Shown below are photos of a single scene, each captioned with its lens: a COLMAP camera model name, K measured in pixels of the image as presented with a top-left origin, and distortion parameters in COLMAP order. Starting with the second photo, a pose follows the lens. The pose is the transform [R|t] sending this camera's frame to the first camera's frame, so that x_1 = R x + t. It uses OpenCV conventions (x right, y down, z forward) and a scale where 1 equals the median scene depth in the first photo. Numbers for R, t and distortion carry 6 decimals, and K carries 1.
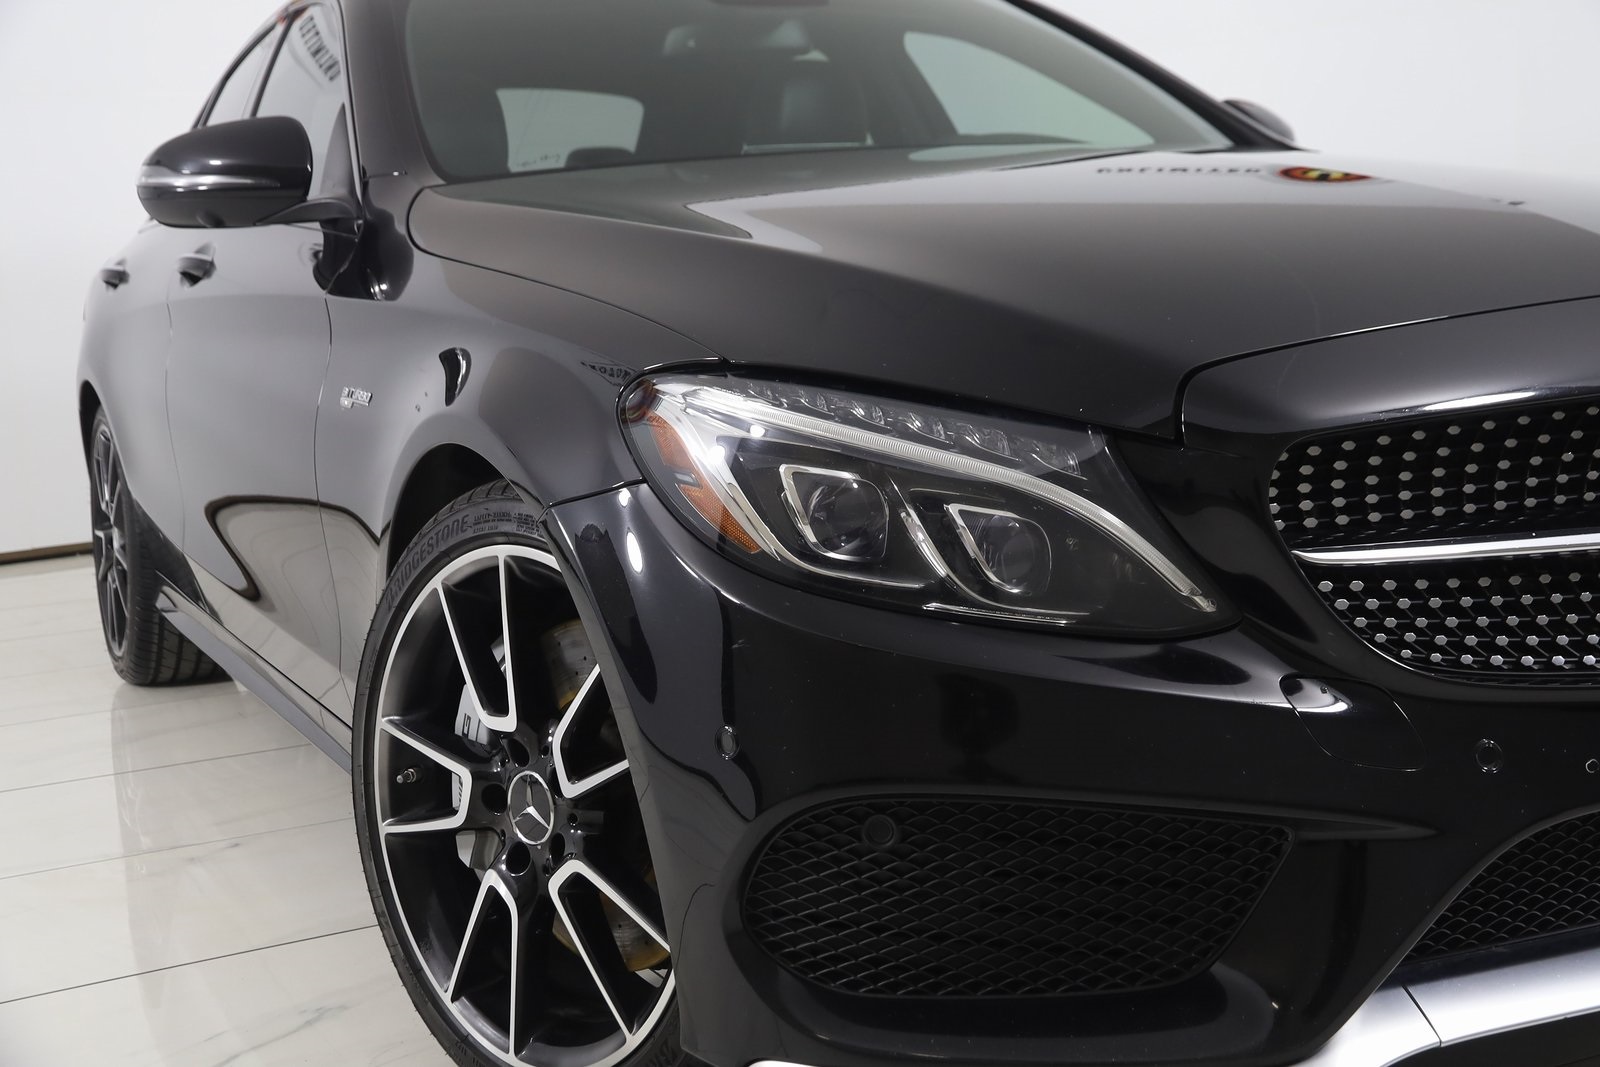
lens RADIAL K [[2008.9, 0, 810.5], [0, 2008.9, 528.2], [0, 0, 1]] dist [0.095646, 0.000000]
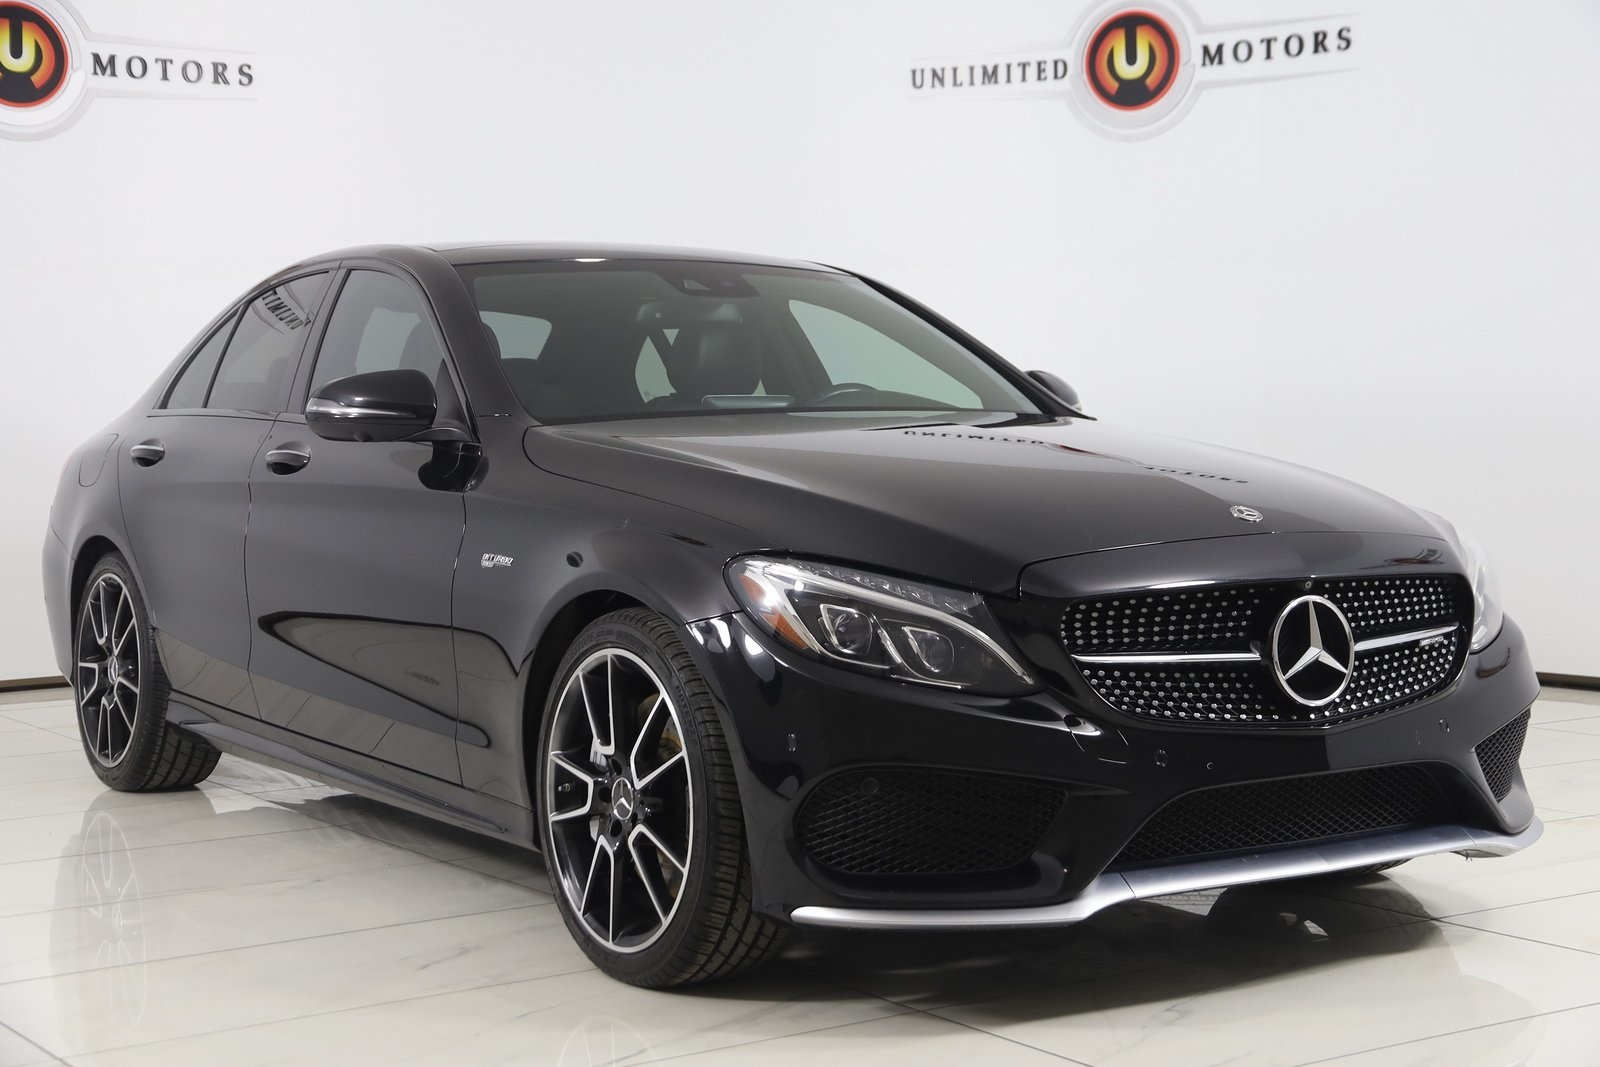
lens RADIAL K [[2416.1, 0, 798.0], [0, 2416.1, 539.2], [0, 0, 1]] dist [0.086286, 0.000000]
pose [[0.992161, 0.040602, 0.118185, -0.322686], [-0.030699, 0.995955, -0.084444, 0.107202], [-0.121135, 0.080154, 0.989395, -1.367423]]
